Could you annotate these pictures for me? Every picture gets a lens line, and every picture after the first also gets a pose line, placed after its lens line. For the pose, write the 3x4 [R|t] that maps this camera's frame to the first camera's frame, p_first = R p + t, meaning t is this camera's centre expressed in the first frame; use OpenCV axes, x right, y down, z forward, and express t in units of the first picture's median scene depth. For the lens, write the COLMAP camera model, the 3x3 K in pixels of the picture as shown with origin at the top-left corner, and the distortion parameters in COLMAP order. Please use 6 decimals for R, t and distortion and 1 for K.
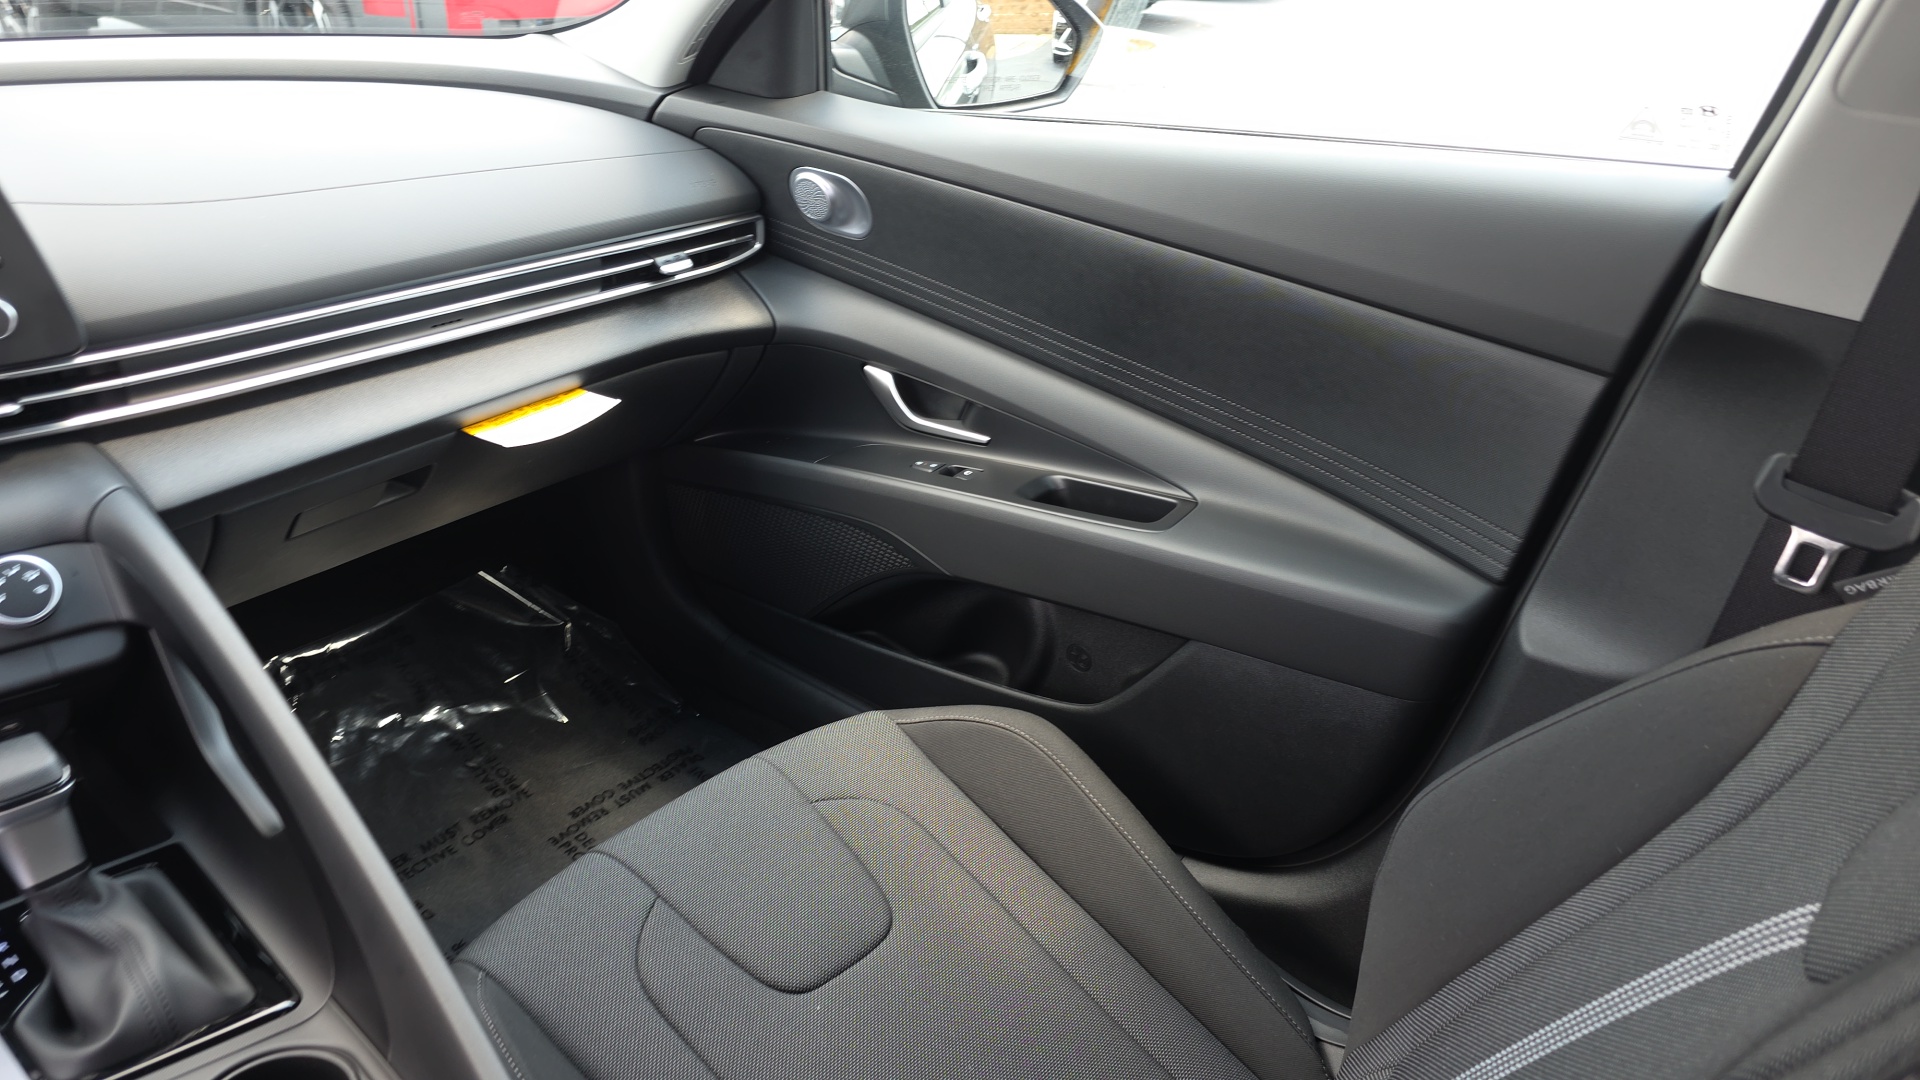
lens RADIAL K [[1277.9, 0, 954.0], [0, 1277.9, 548.8], [0, 0, 1]] dist [0.036474, -0.048731]
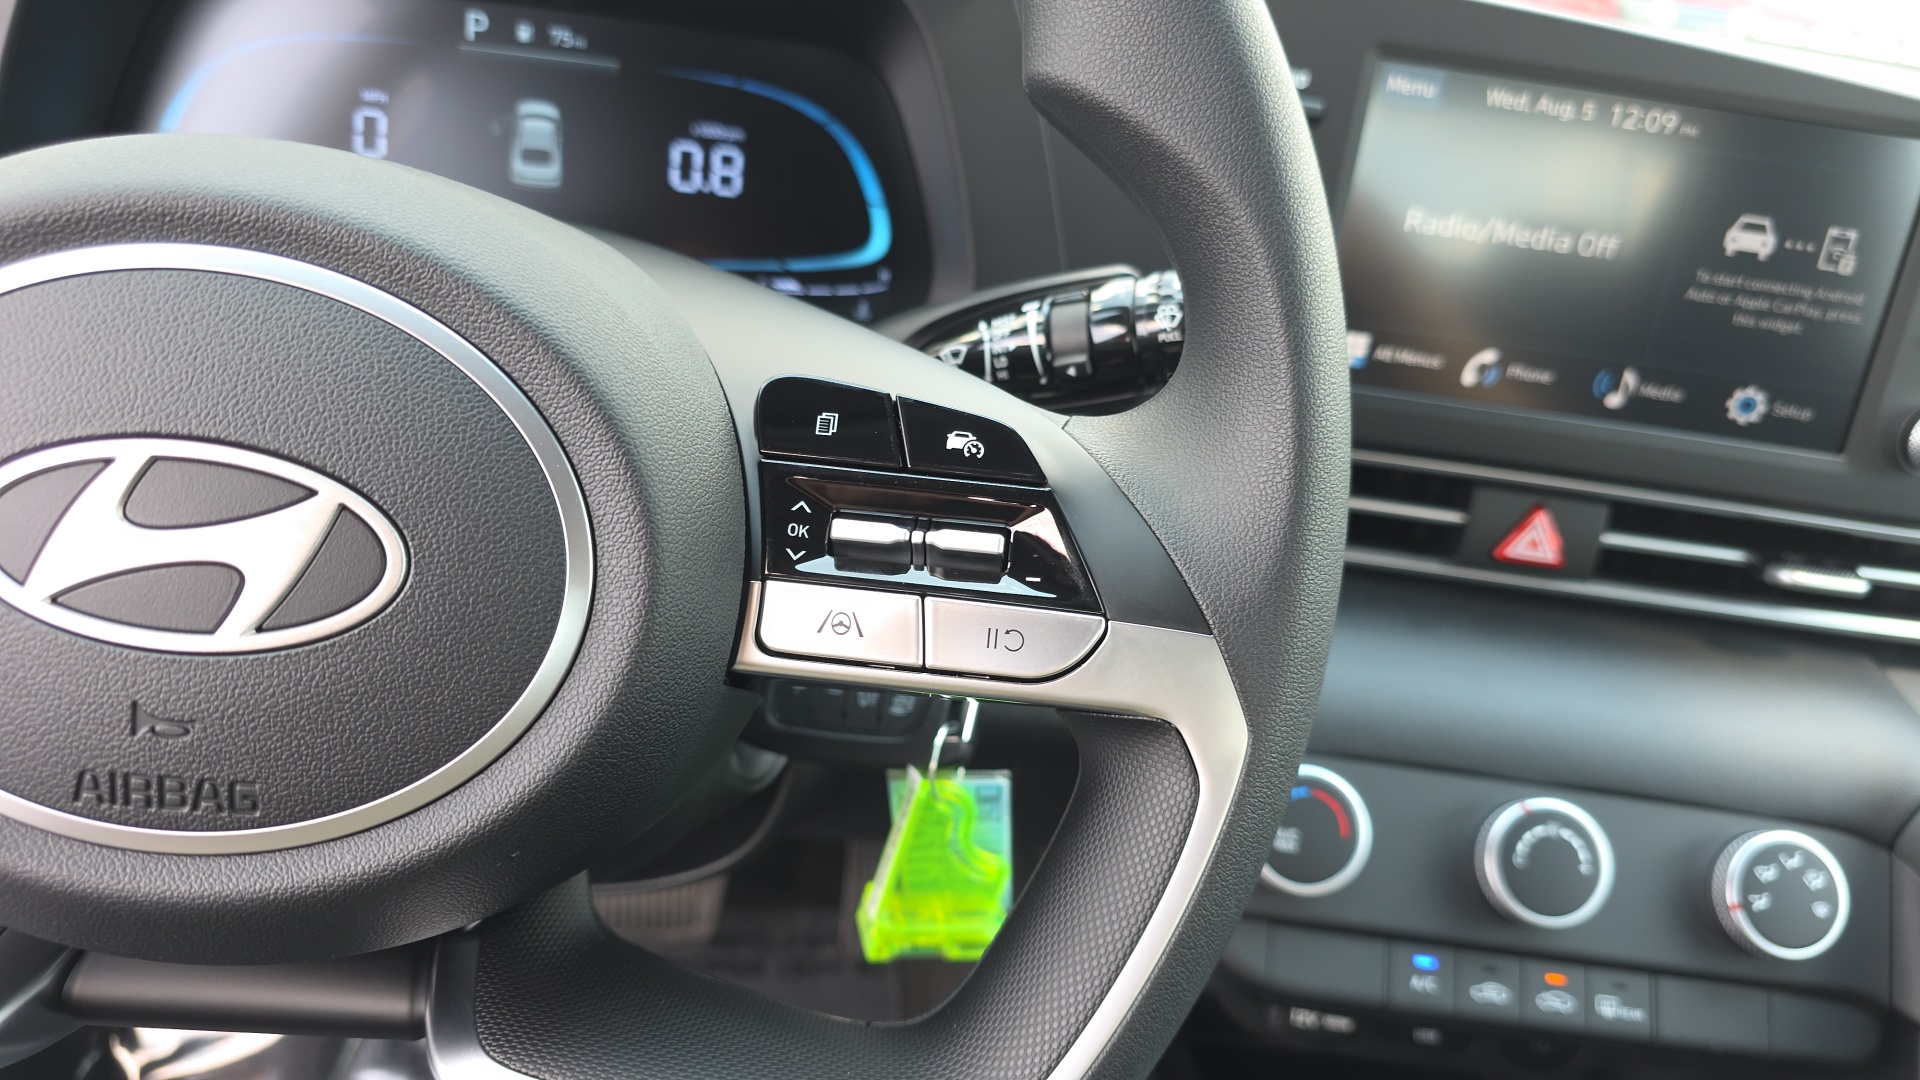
lens RADIAL K [[1335.1, 0, 965.2], [0, 1335.1, 550.8], [0, 0, 1]] dist [0.011818, -0.043281]
pose [[0.727593, 0.345218, -0.592818, -0.456192], [-0.401135, 0.915120, 0.040573, 0.009501], [0.556506, 0.208279, 0.804314, 0.193041]]
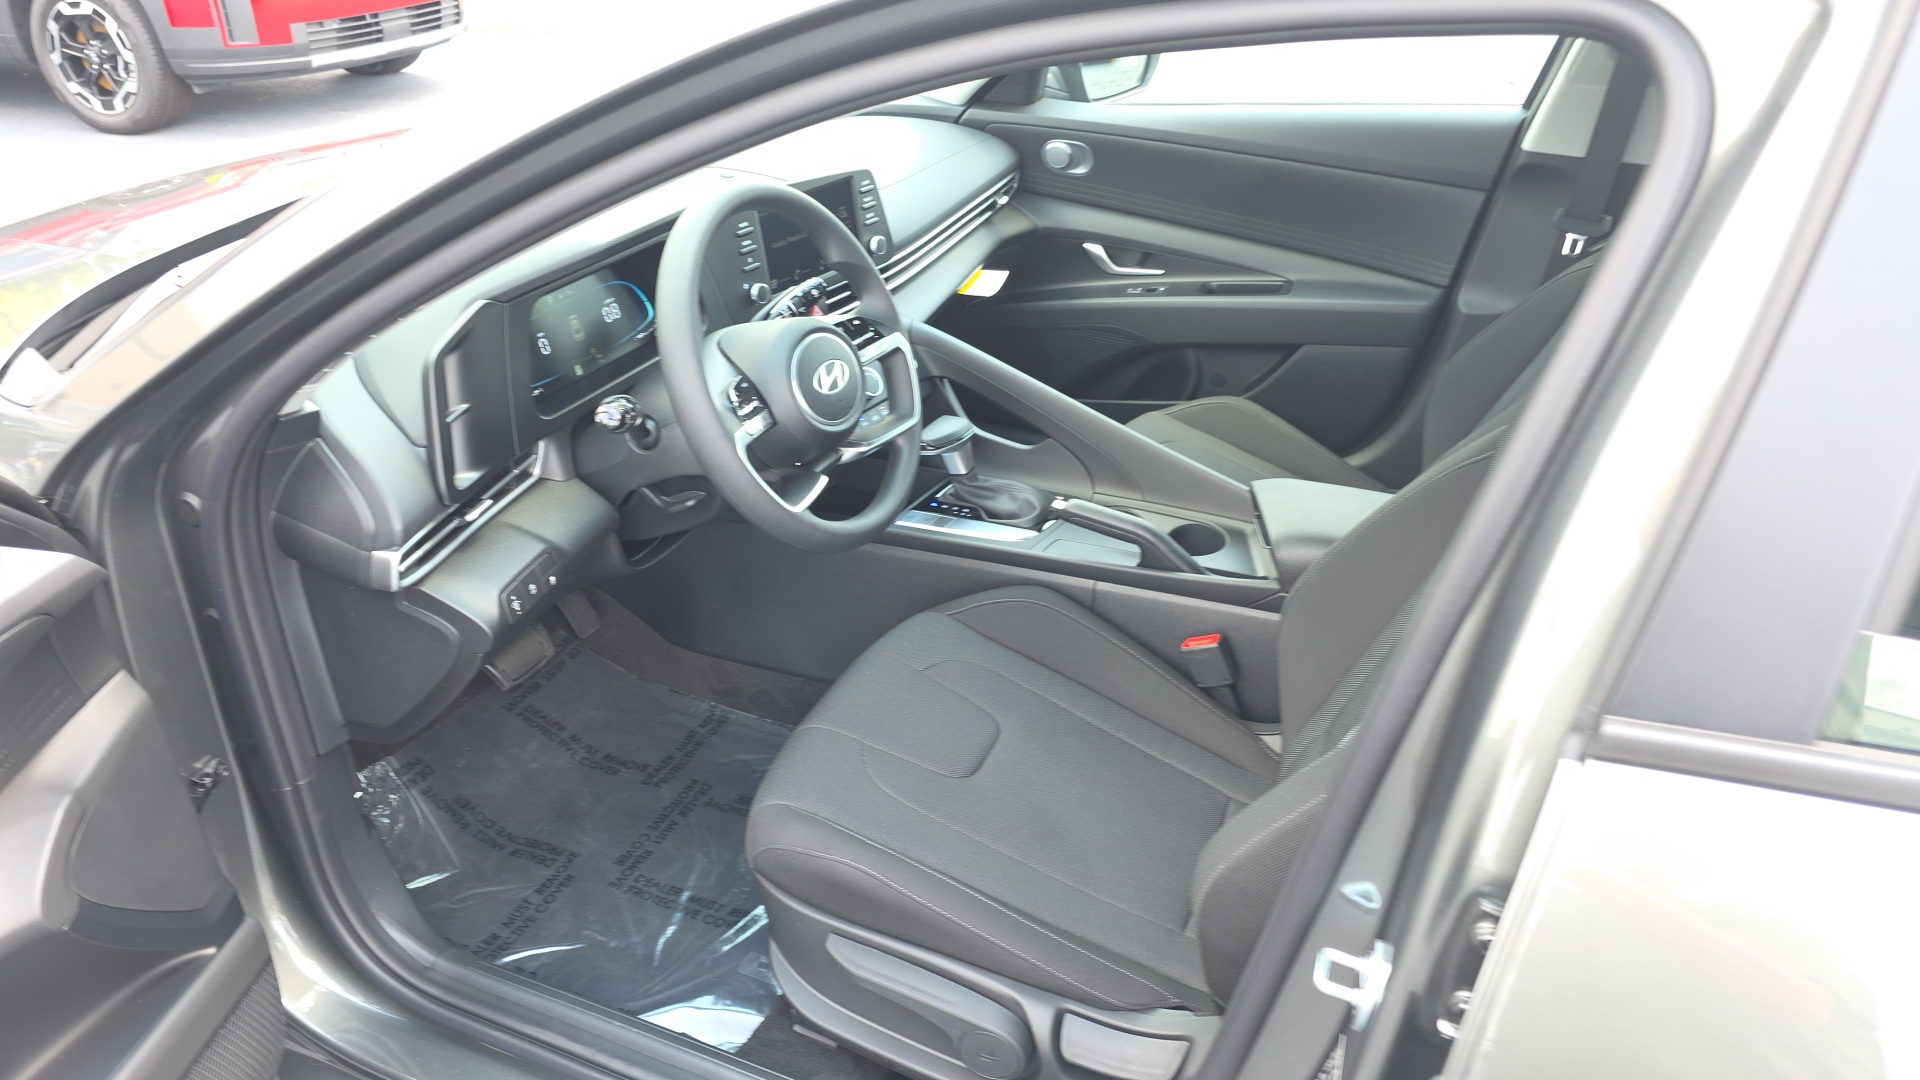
lens RADIAL K [[1264.0, 0, 943.0], [0, 1264.0, 553.2], [0, 0, 1]] dist [0.030180, -0.001864]
pose [[0.959567, -0.174522, 0.220845, -0.802296], [0.162200, 0.984062, 0.072896, 0.141004], [-0.230047, -0.034127, 0.972581, -0.814703]]
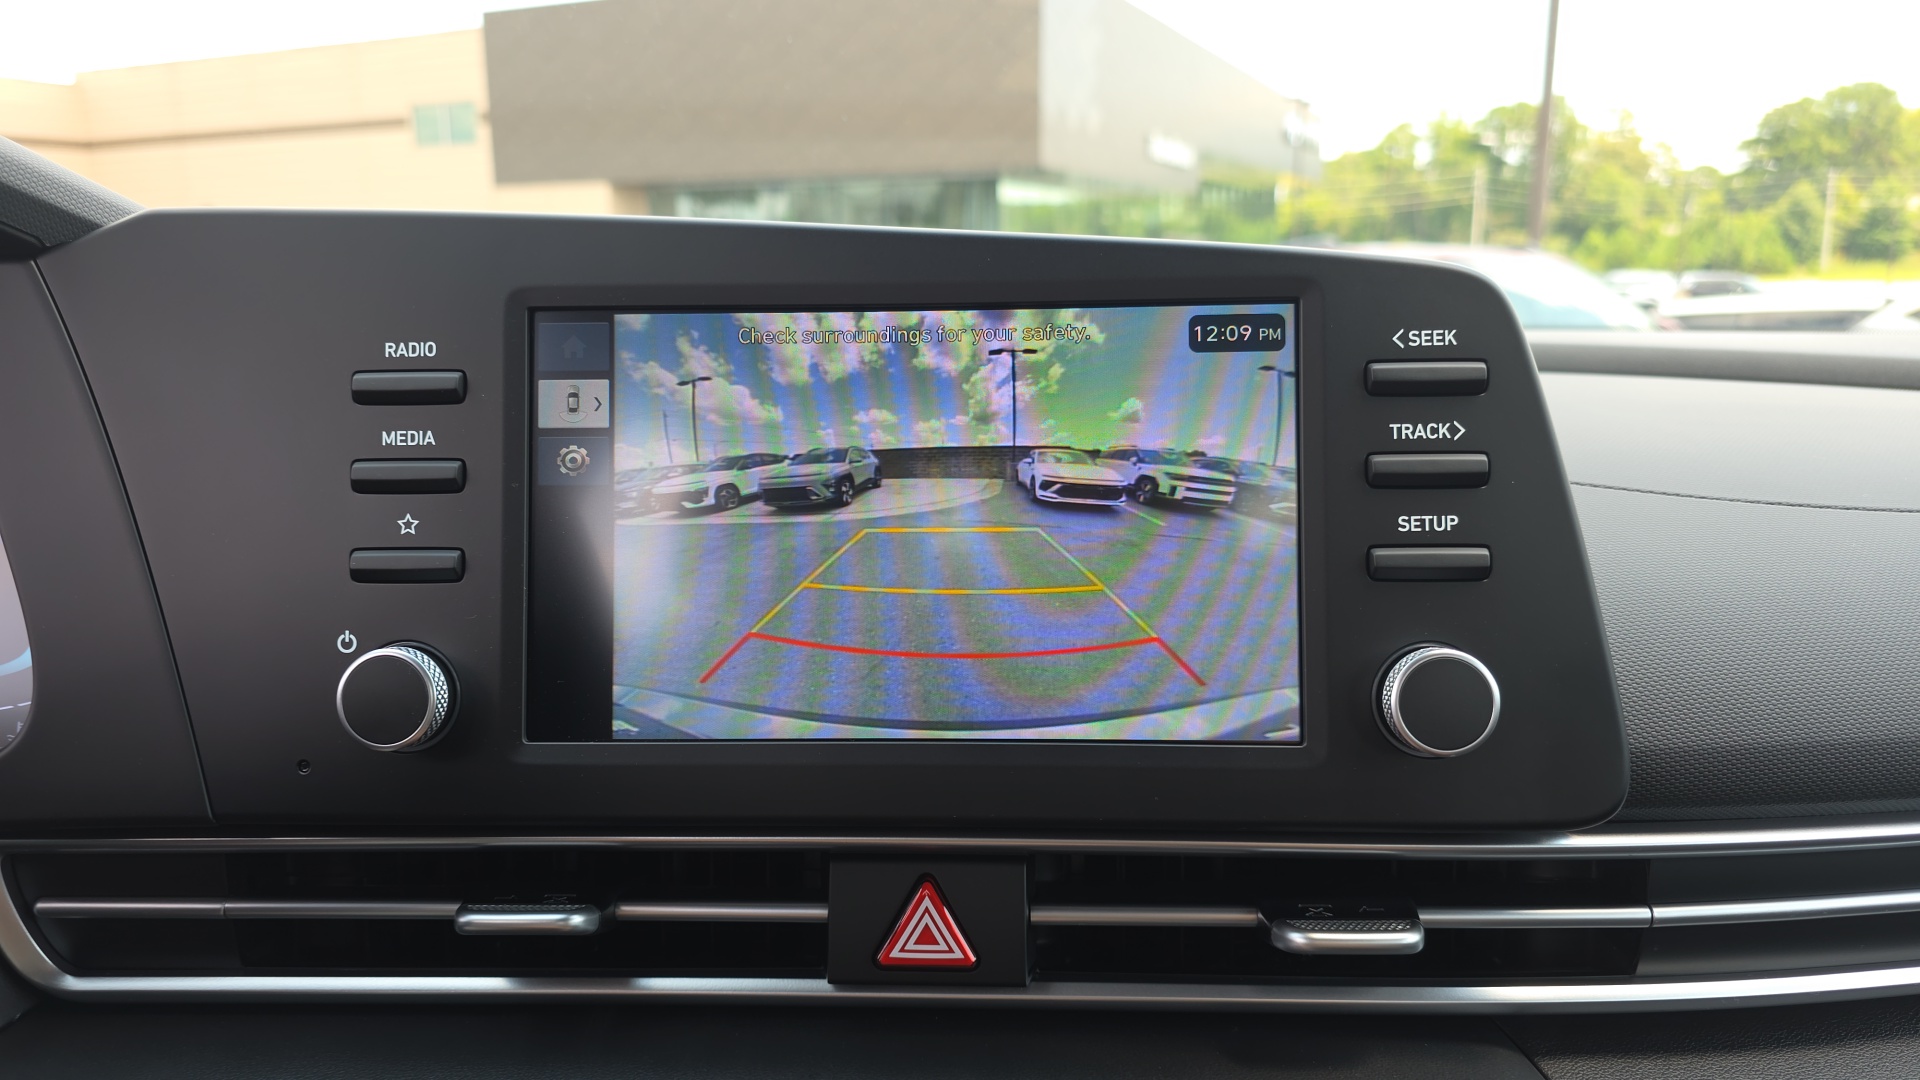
lens RADIAL K [[1320.4, 0, 960.0], [0, 1320.4, 540.0], [0, 0, 1]] dist [0.047174, -0.059233]
pose [[0.734052, 0.025085, -0.678630, -0.381888], [-0.280405, 0.921346, -0.269248, -0.050183], [0.618499, 0.387933, 0.683350, 0.405117]]
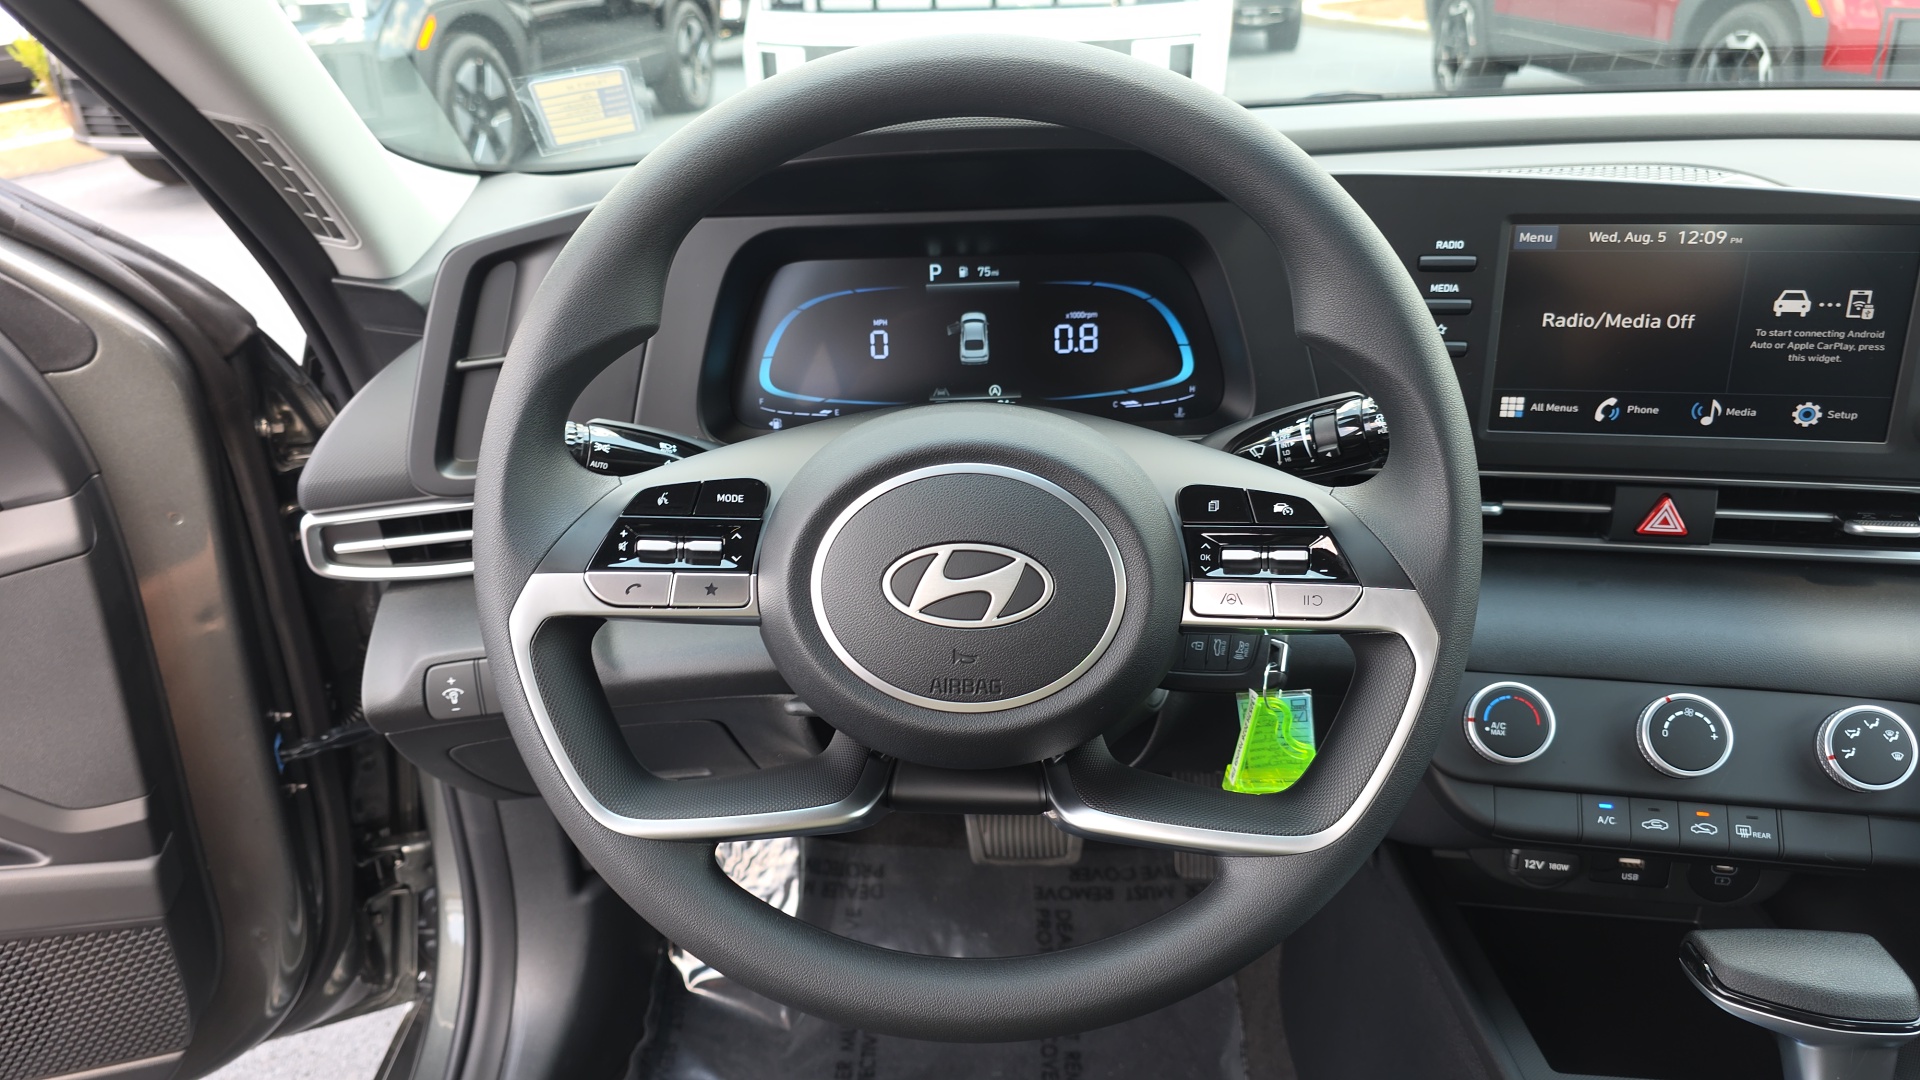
lens RADIAL K [[1307.7, 0, 945.1], [0, 1307.7, 551.5], [0, 0, 1]] dist [0.051056, -0.064157]
pose [[0.623187, 0.274080, -0.732474, -0.336466], [-0.305239, 0.947539, 0.094858, 0.008975], [0.720047, 0.164465, 0.674154, -0.009431]]
